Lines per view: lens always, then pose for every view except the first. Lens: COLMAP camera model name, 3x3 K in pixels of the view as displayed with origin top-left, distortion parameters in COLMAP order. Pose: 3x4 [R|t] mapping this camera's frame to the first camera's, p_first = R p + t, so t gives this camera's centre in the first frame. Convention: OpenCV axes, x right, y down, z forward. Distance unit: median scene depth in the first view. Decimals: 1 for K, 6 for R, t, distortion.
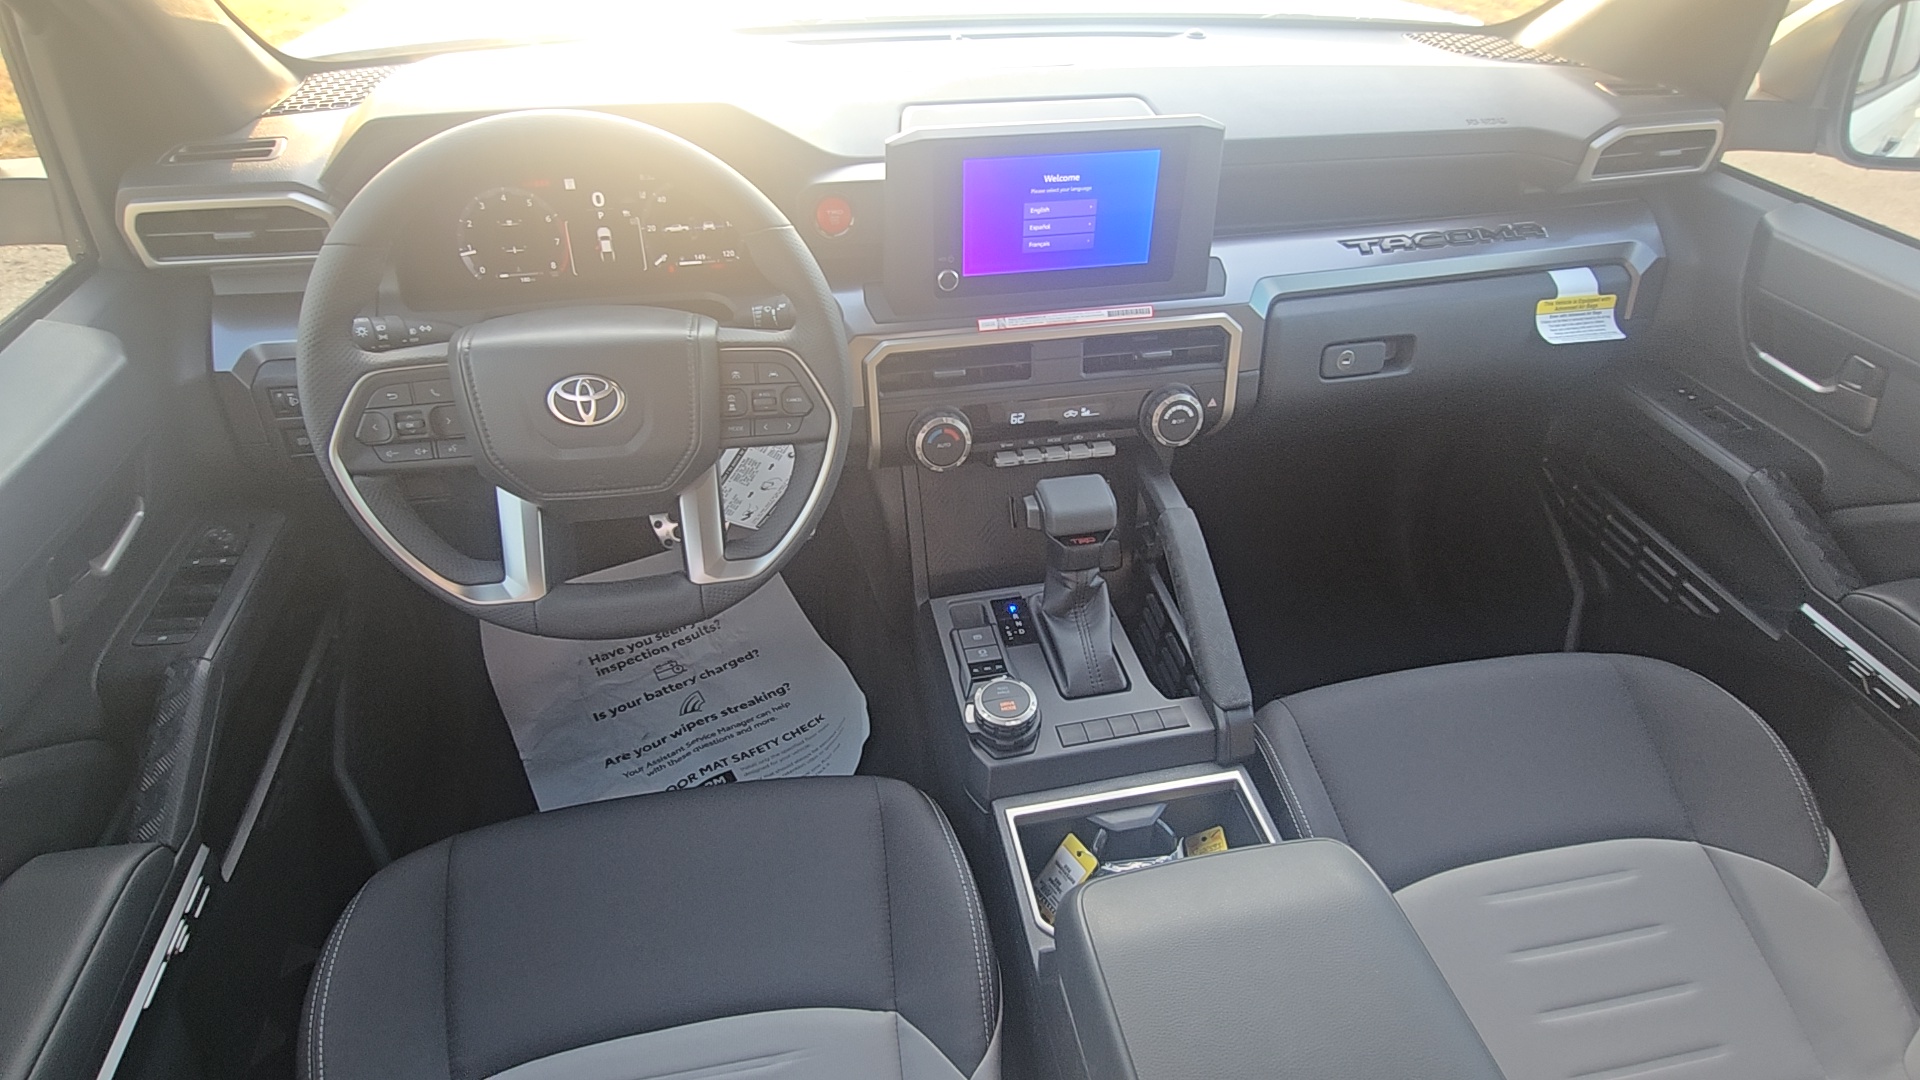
lens RADIAL K [[970.8, 0, 953.3], [0, 970.8, 539.2], [0, 0, 1]] dist [-0.000354, 0.000608]
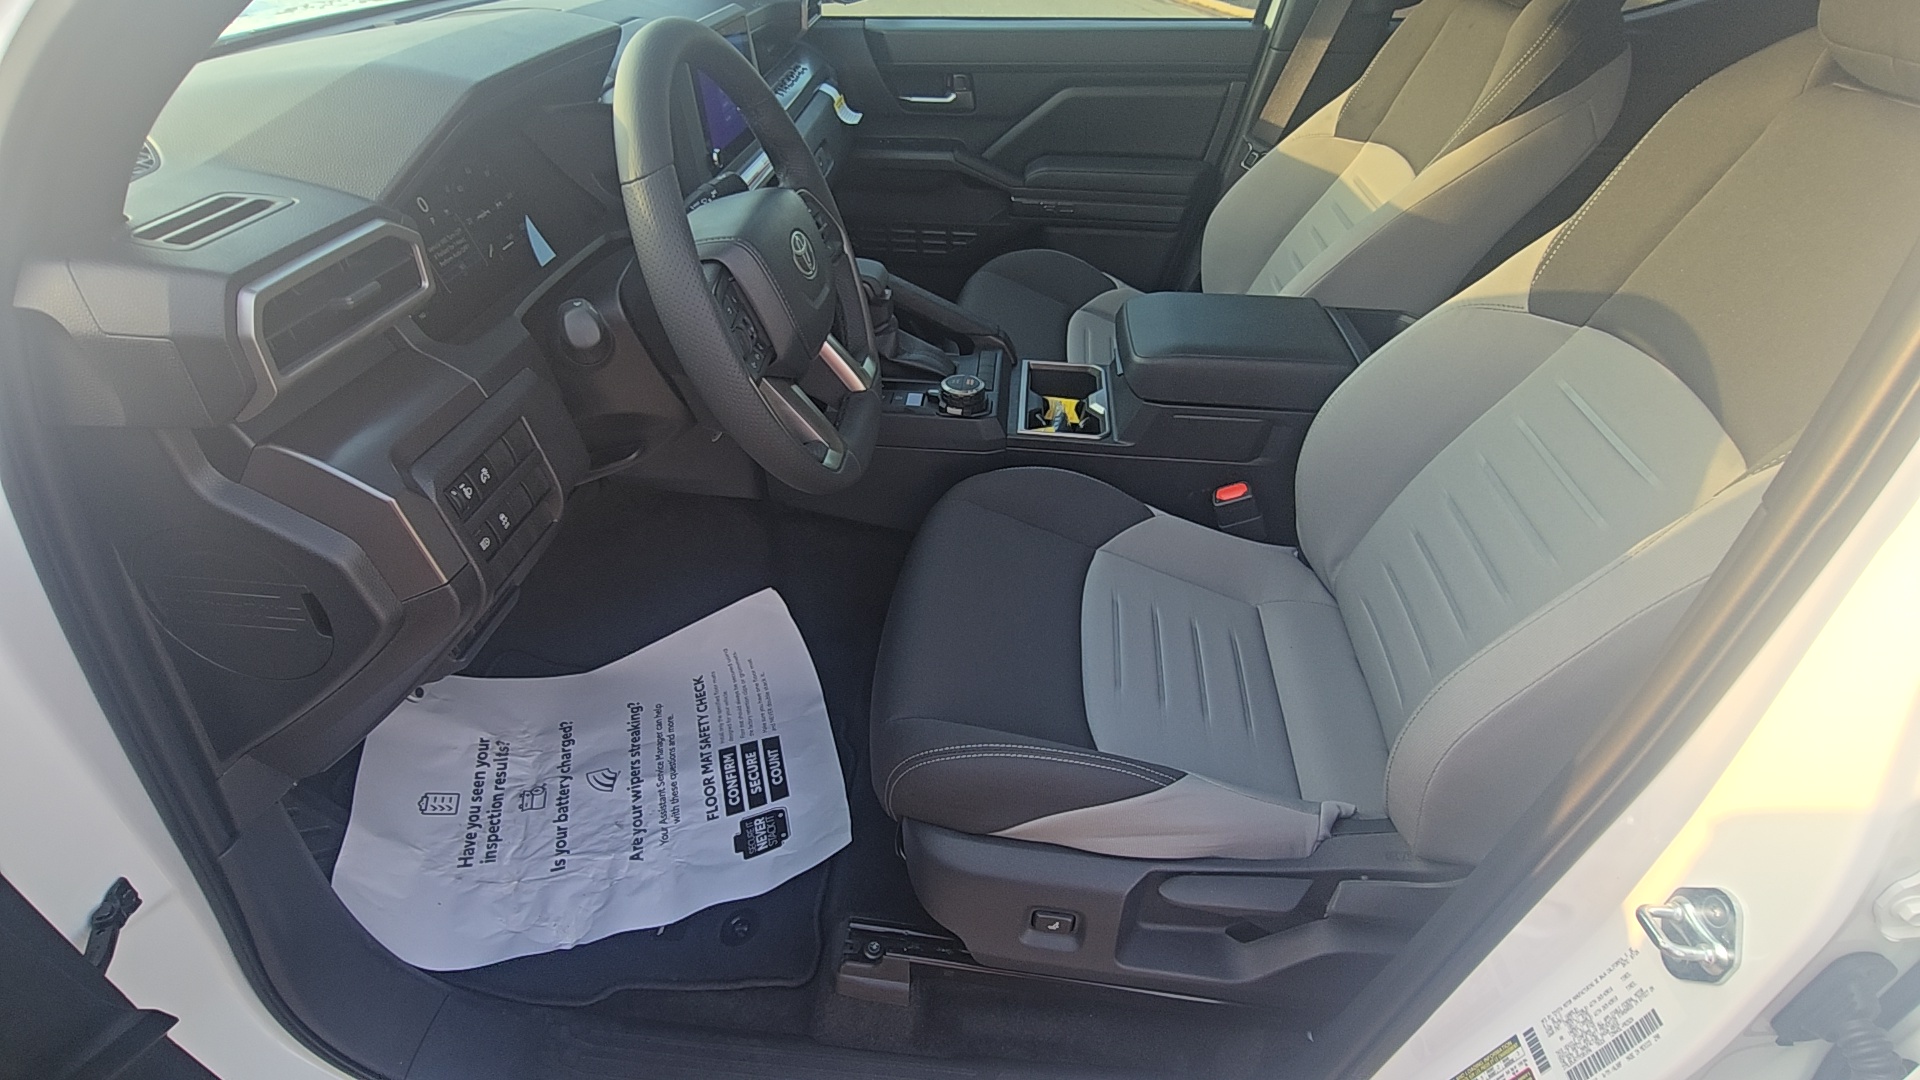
lens RADIAL K [[970.8, 0, 953.3], [0, 970.8, 539.2], [0, 0, 1]] dist [-0.000354, 0.000608]
pose [[0.284176, -0.561836, 0.776906, -1.065271], [0.604417, 0.733997, 0.309723, -0.105654], [-0.744261, 0.381559, 0.548168, 0.265628]]
